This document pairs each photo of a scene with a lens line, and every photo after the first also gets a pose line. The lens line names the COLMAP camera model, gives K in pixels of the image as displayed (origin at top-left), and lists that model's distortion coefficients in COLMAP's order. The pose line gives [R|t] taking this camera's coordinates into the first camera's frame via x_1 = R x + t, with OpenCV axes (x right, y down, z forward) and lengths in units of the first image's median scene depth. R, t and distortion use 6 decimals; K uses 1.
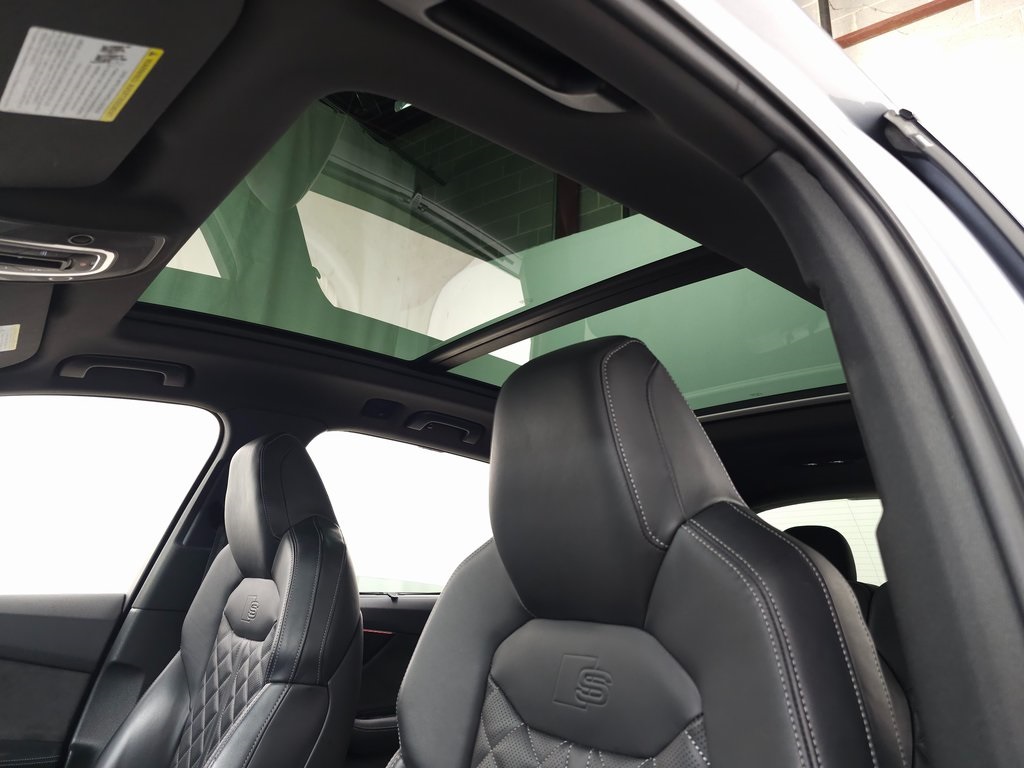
lens RADIAL K [[648.6, 0, 512.0], [0, 648.6, 384.0], [0, 0, 1]] dist [0.031664, -0.036711]
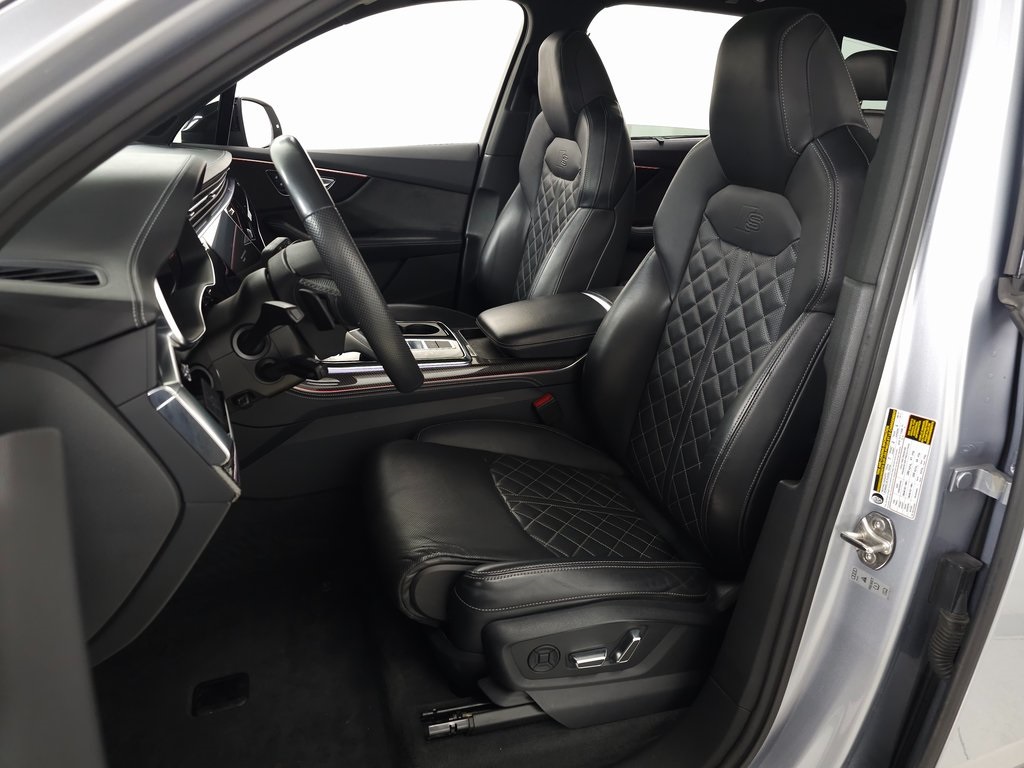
lens RADIAL K [[648.6, 0, 512.0], [0, 648.6, 384.0], [0, 0, 1]] dist [0.031664, -0.036711]
pose [[0.925445, 0.137486, -0.353057, 0.101294], [0.126452, 0.766328, 0.629882, -0.229301], [0.357157, -0.627566, 0.691809, -0.430542]]
